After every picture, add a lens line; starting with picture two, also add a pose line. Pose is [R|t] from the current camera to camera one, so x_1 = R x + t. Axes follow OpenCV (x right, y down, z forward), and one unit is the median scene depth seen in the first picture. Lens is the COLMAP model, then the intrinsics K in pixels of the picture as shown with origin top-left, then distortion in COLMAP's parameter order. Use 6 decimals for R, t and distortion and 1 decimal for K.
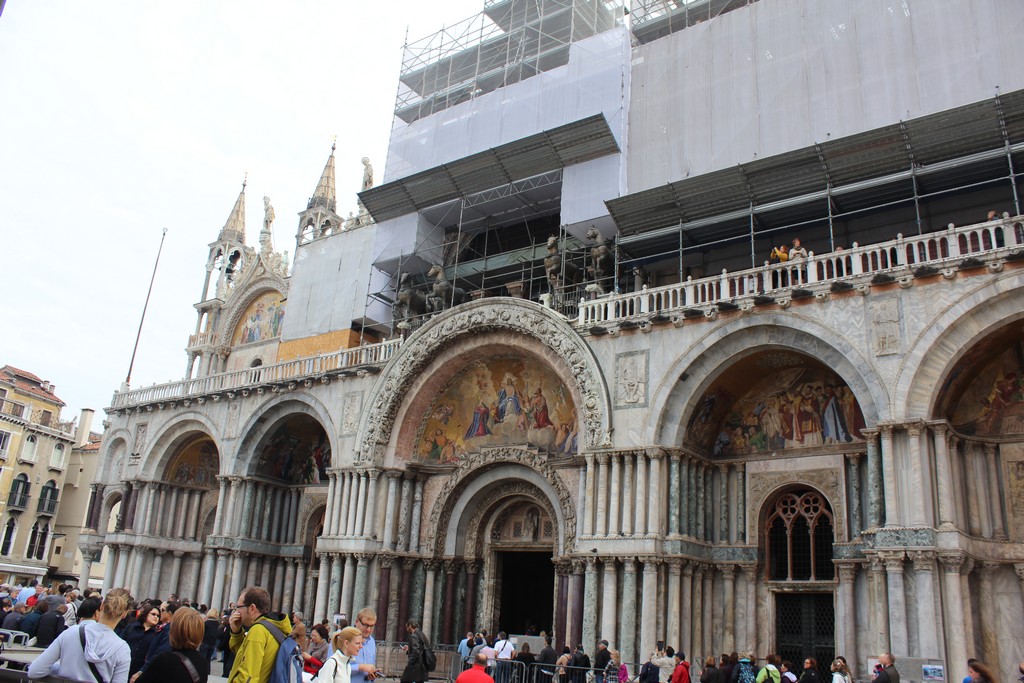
lens RADIAL K [[844.4, 0, 512.0], [0, 844.4, 341.5], [0, 0, 1]] dist [-0.108353, 0.006728]
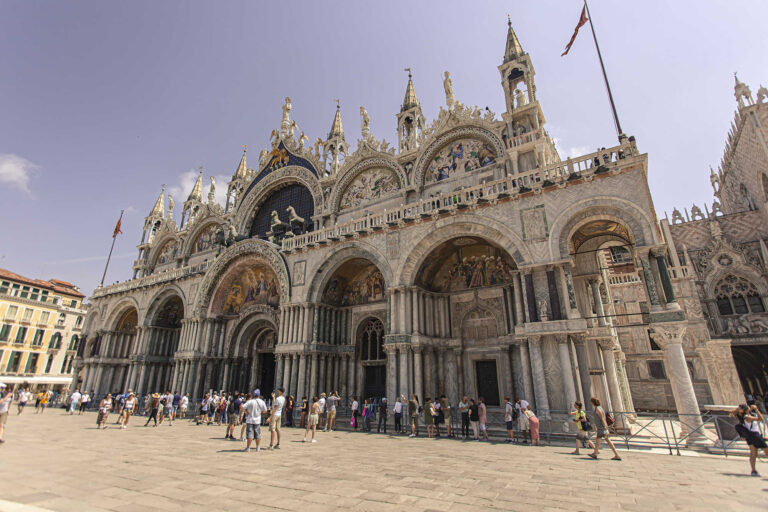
lens RADIAL K [[376.7, 0, 374.4], [0, 376.7, 254.8], [0, 0, 1]] dist [0.001456, 0.000333]
pose [[0.996415, -0.038689, 0.075234, 0.228600], [0.039071, 0.999230, -0.003624, 0.006333], [-0.075036, 0.006551, 0.997159, -0.017152]]
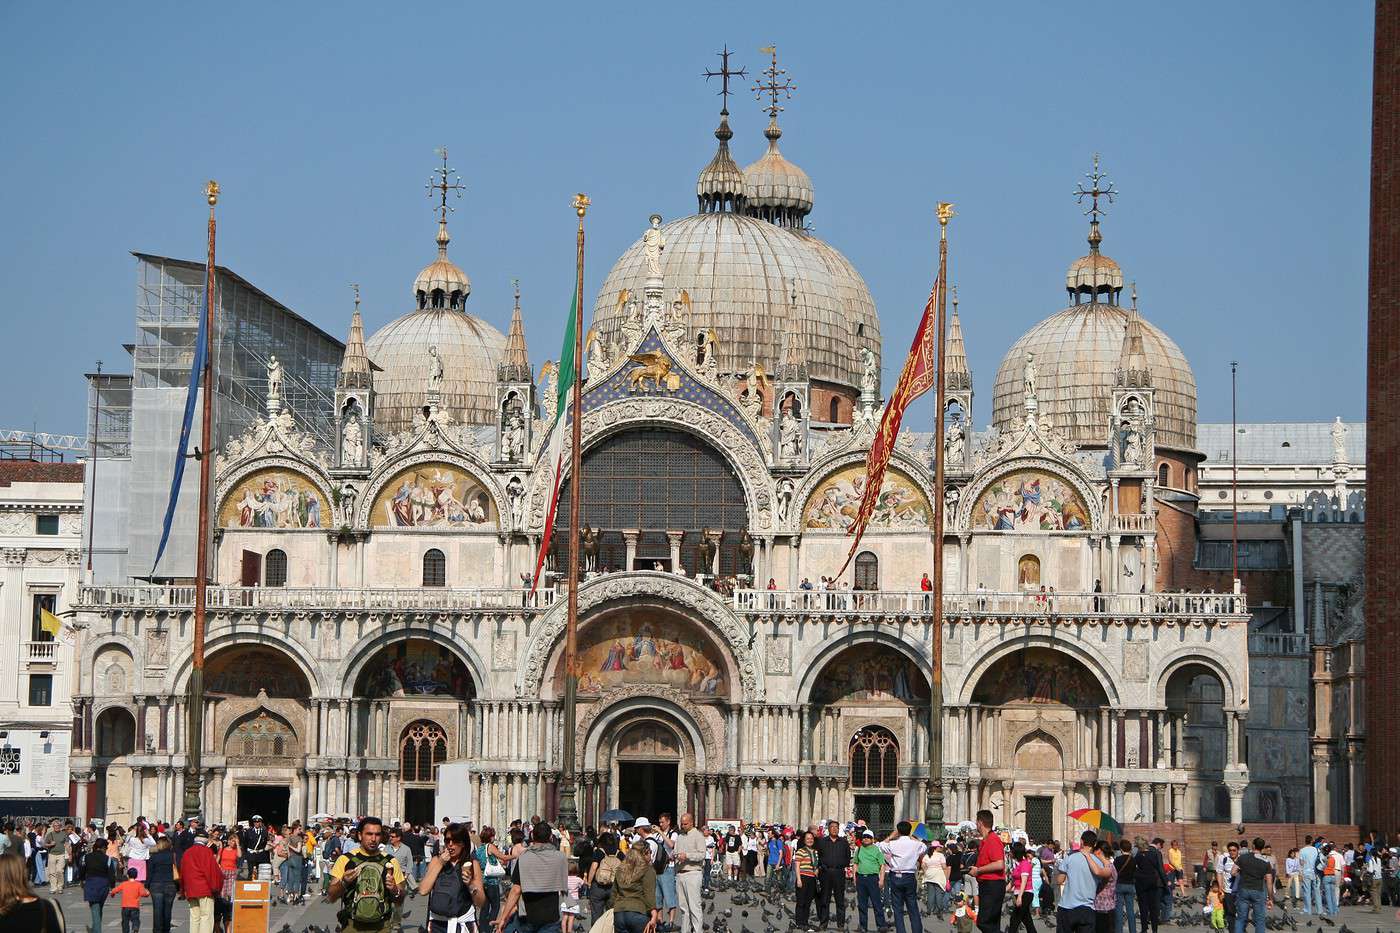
lens RADIAL K [[3026.7, 0, 716.4], [0, 3026.7, 558.3], [0, 0, 1]] dist [0.594170, -0.072718]
pose [[0.873673, -0.013843, 0.486317, -2.098579], [-0.118468, 0.963454, 0.240254, -1.144173], [-0.471870, -0.267516, 0.840103, -2.767319]]
